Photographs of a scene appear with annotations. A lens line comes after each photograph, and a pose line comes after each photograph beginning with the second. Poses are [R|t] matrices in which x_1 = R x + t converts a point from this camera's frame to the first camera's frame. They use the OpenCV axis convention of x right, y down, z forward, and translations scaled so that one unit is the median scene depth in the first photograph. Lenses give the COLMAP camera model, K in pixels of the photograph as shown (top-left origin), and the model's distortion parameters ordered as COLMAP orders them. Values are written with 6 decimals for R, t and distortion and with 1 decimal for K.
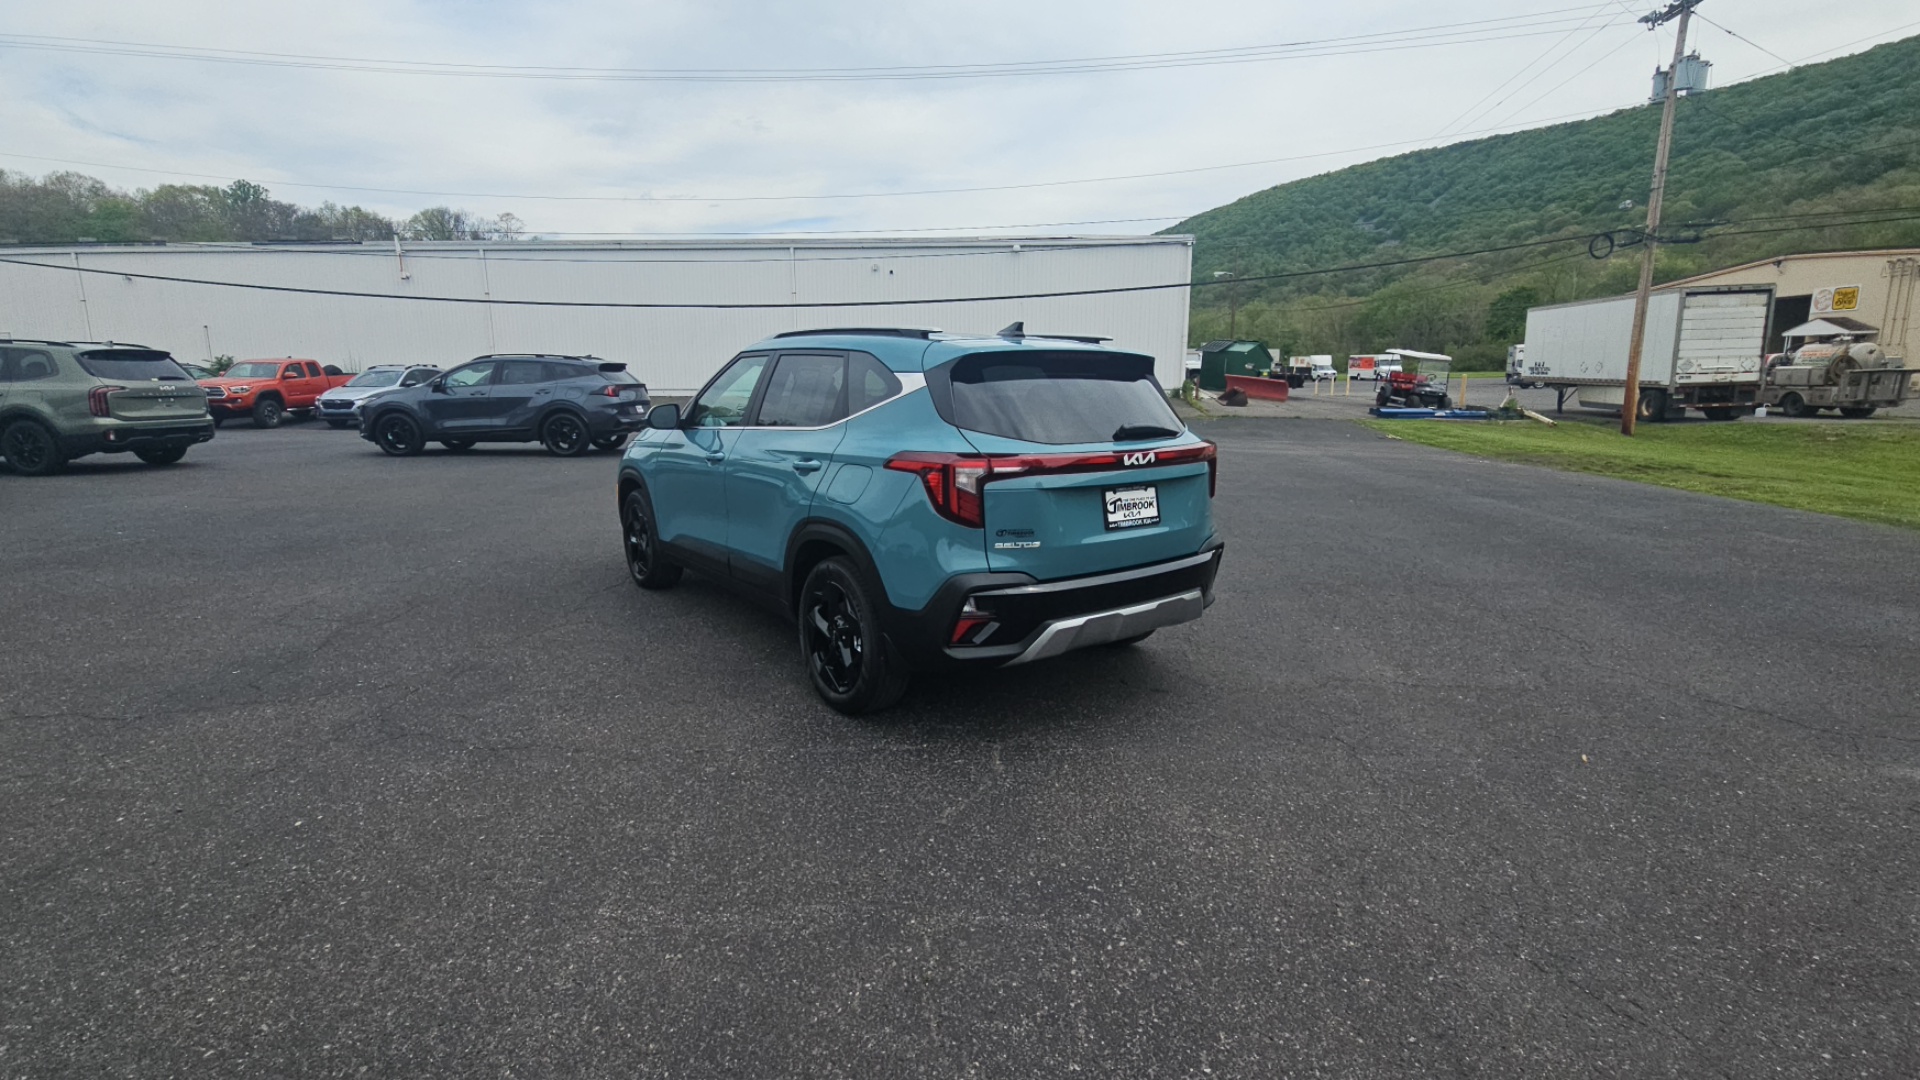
lens RADIAL K [[860.8, 0, 959.4], [0, 860.8, 533.1], [0, 0, 1]] dist [0.010308, -0.007271]
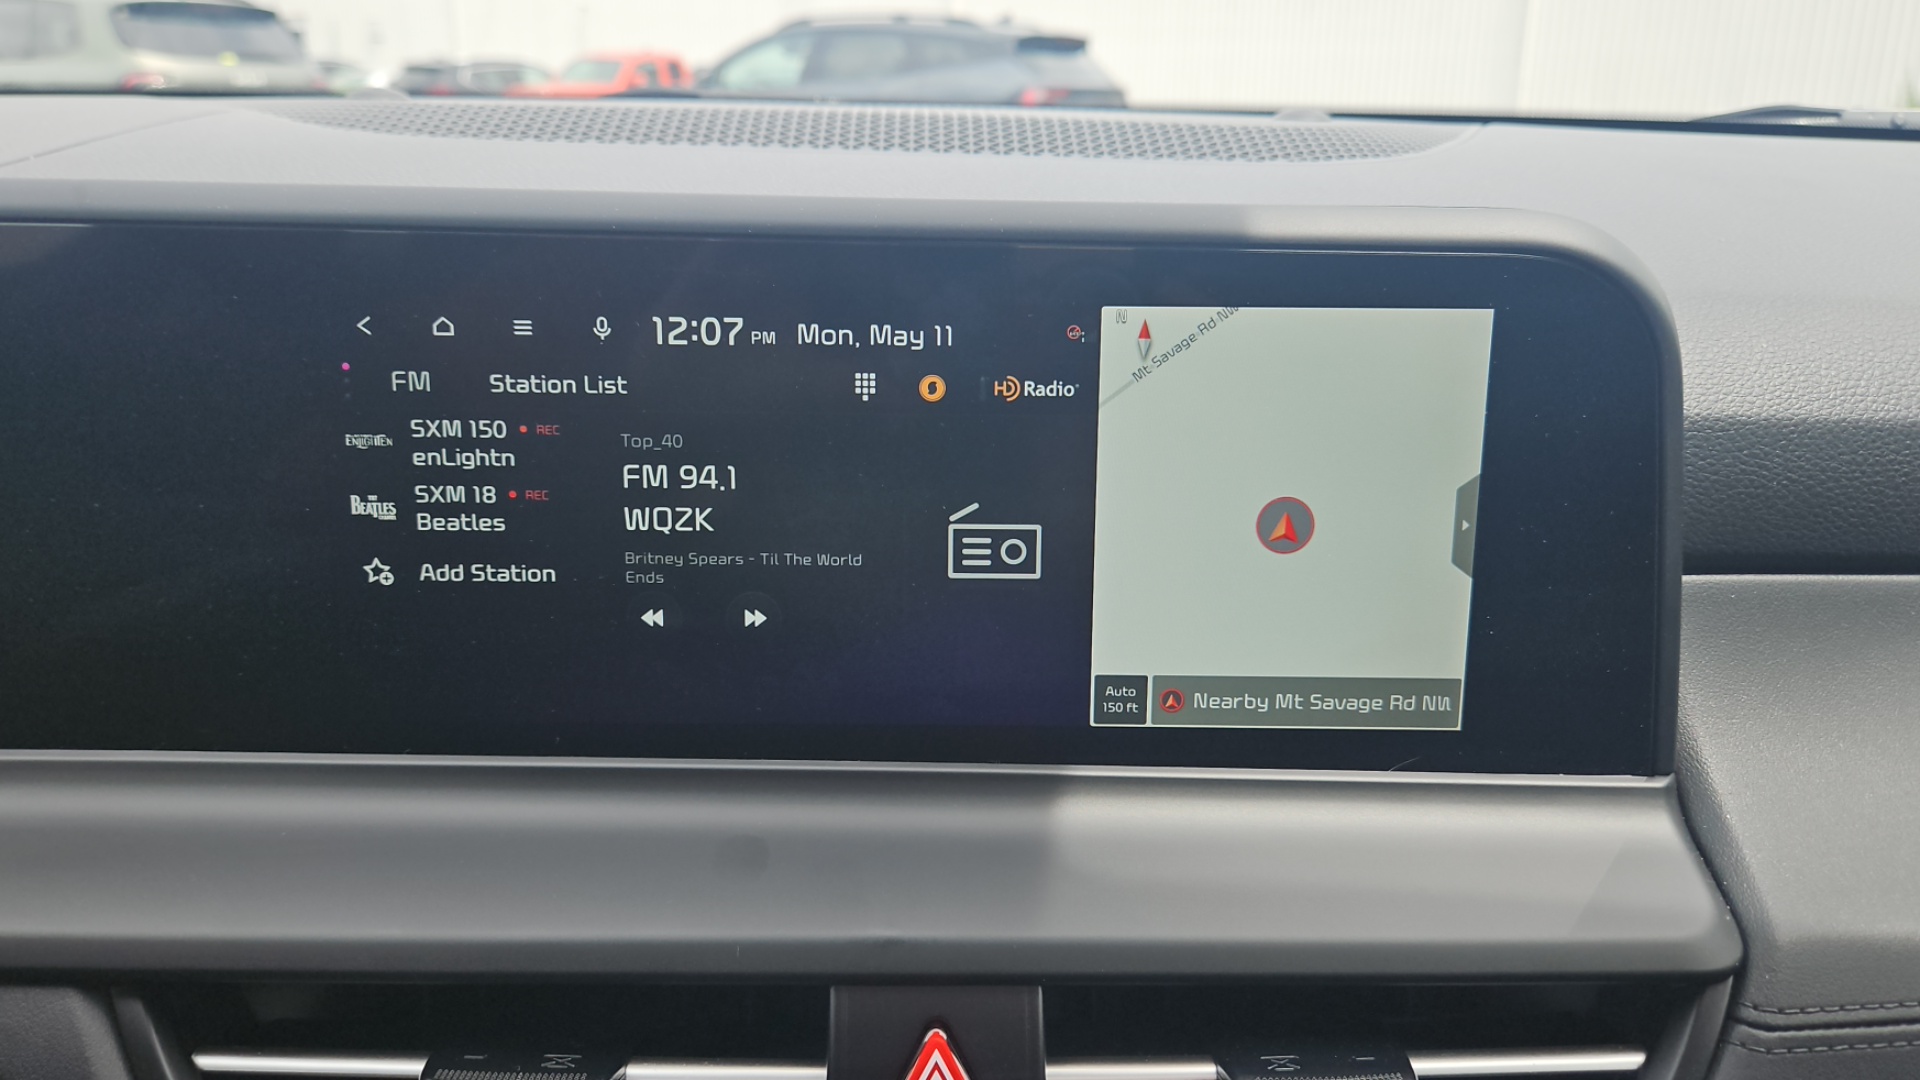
lens RADIAL K [[1448.2, 0, 958.1], [0, 1448.2, 529.1], [0, 0, 1]] dist [0.040792, -0.045912]
pose [[0.854224, 0.157641, -0.495430, -0.054604], [-0.107479, 0.985884, 0.128381, -0.047605], [0.508675, -0.056417, 0.859108, 0.367566]]
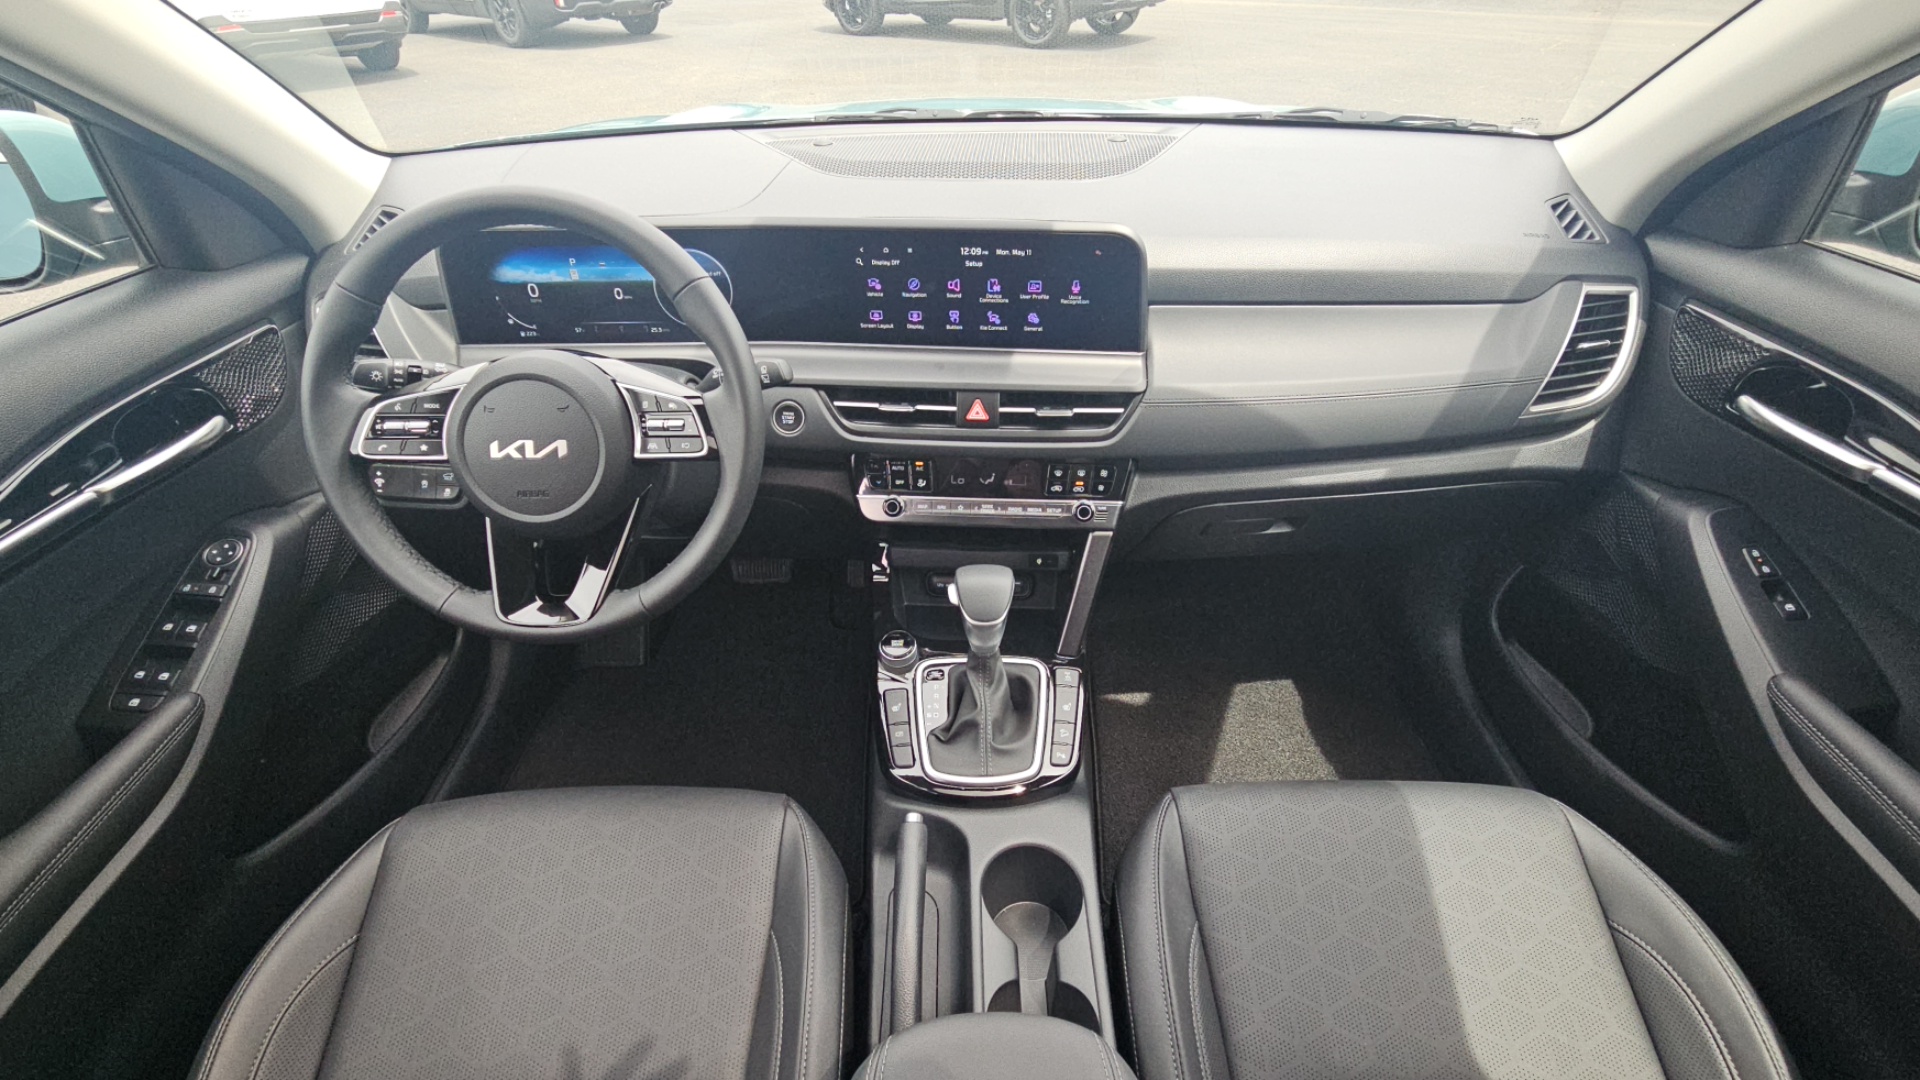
lens RADIAL K [[860.8, 0, 957.2], [0, 860.8, 530.3], [0, 0, 1]] dist [0.010308, -0.007271]
pose [[0.795998, 0.341539, -0.499739, -0.032493], [-0.092688, 0.884644, 0.456961, -0.057118], [0.598161, -0.317420, 0.735831, 0.337355]]
